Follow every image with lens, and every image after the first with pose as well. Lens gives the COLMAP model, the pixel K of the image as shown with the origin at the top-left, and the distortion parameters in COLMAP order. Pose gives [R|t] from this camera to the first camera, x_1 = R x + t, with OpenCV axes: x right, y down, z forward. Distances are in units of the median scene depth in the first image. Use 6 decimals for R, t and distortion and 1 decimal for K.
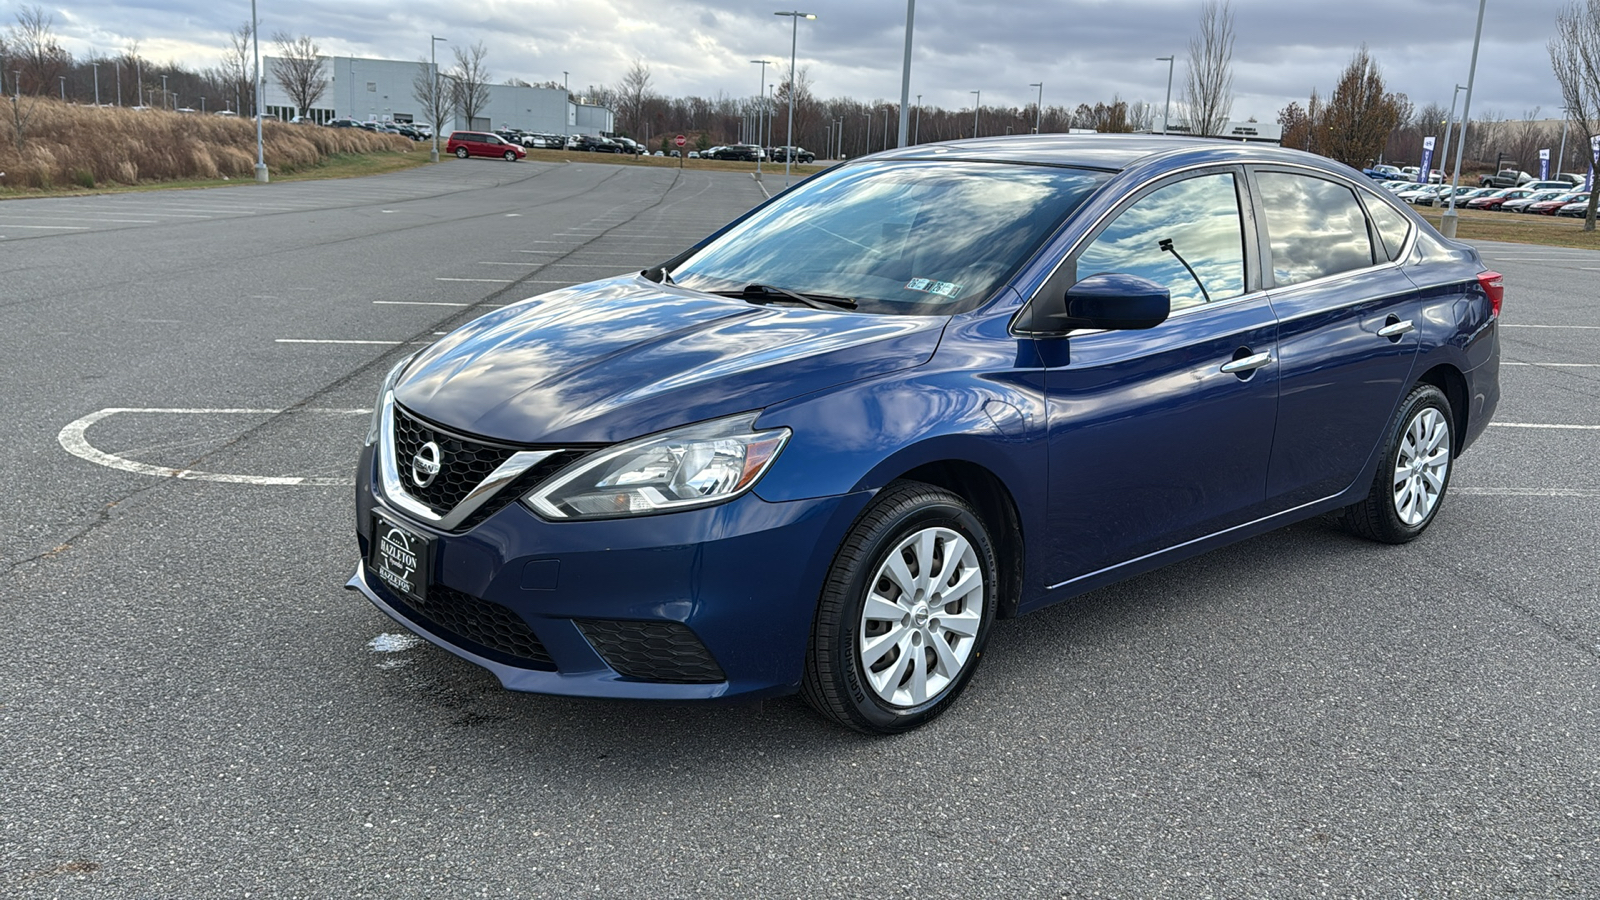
lens RADIAL K [[1281.3, 0, 835.3], [0, 1281.3, 452.9], [0, 0, 1]] dist [0.120270, -0.189252]
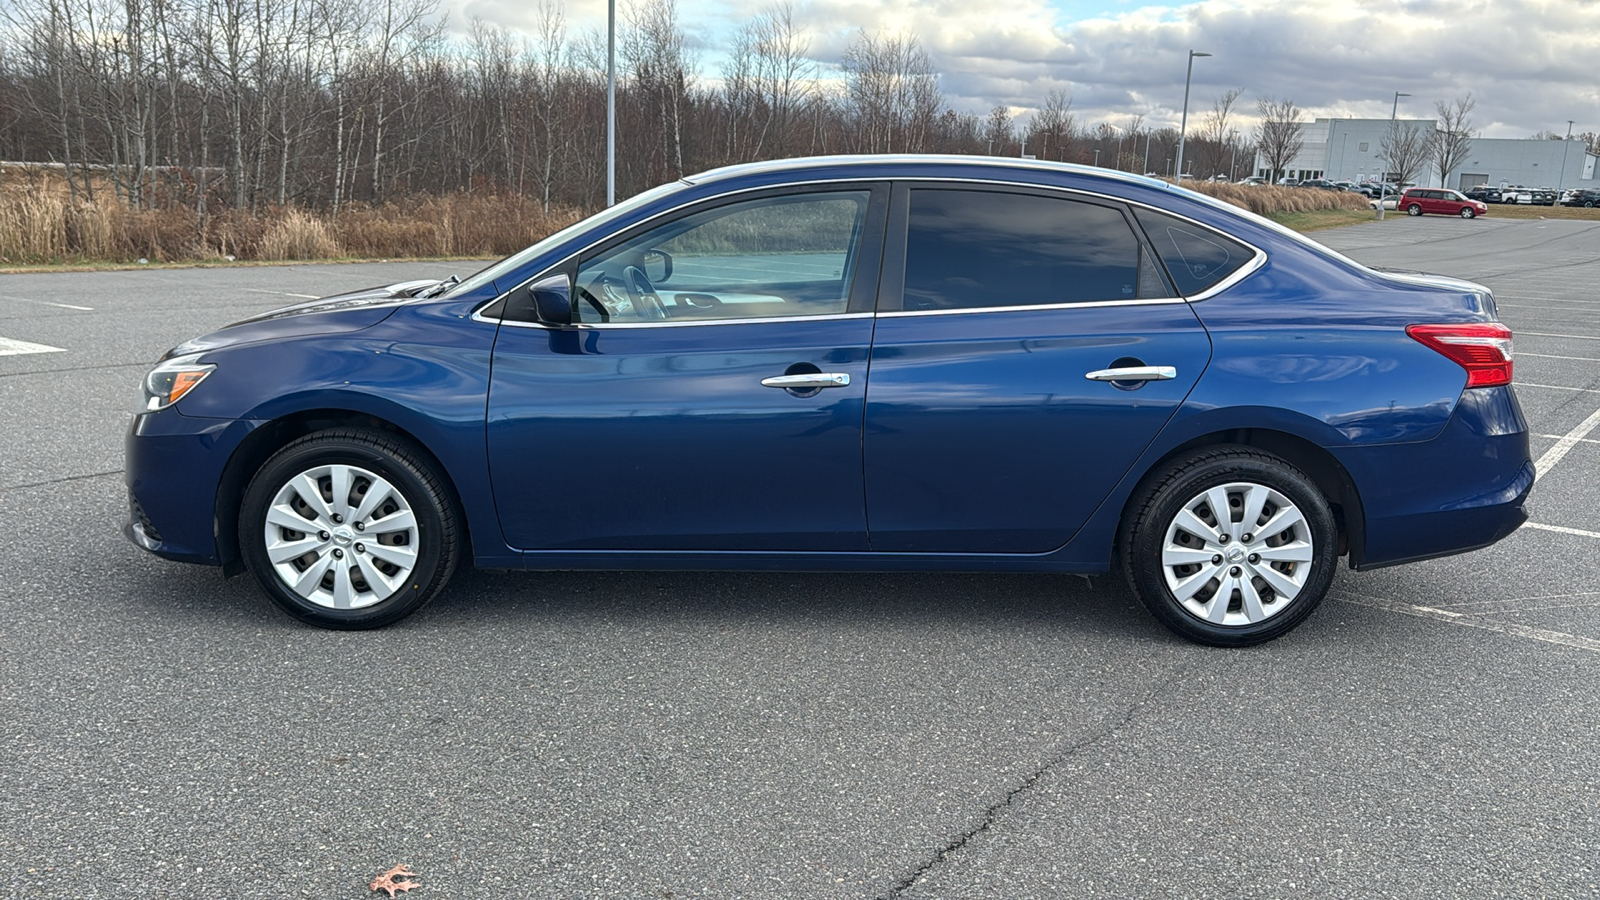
lens RADIAL K [[1281.3, 0, 830.7], [0, 1281.3, 456.4], [0, 0, 1]] dist [0.120270, -0.189252]
pose [[0.743387, 0.121640, -0.657708, 0.785175], [-0.149460, 0.988670, 0.013919, -0.023431], [0.651949, 0.087954, 0.753144, 0.231718]]
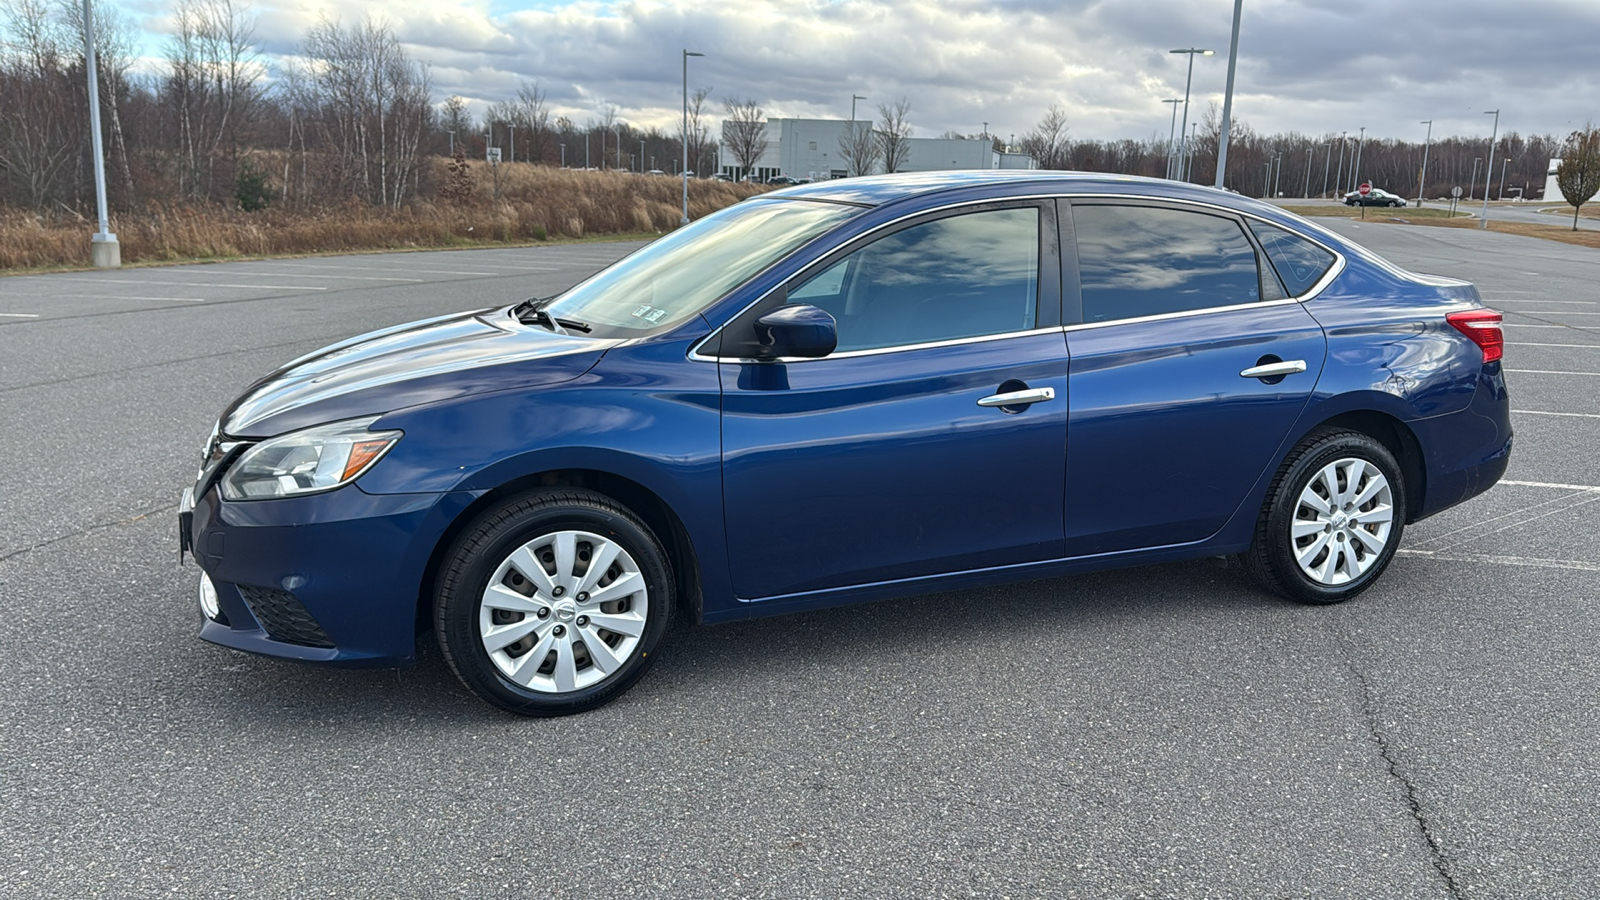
lens RADIAL K [[1281.3, 0, 827.3], [0, 1281.3, 478.3], [0, 0, 1]] dist [0.120270, -0.189252]
pose [[0.945400, 0.049731, -0.322095, 0.402374], [-0.054686, 0.998483, -0.006349, 0.005423], [0.321291, 0.023616, 0.946686, 0.018229]]
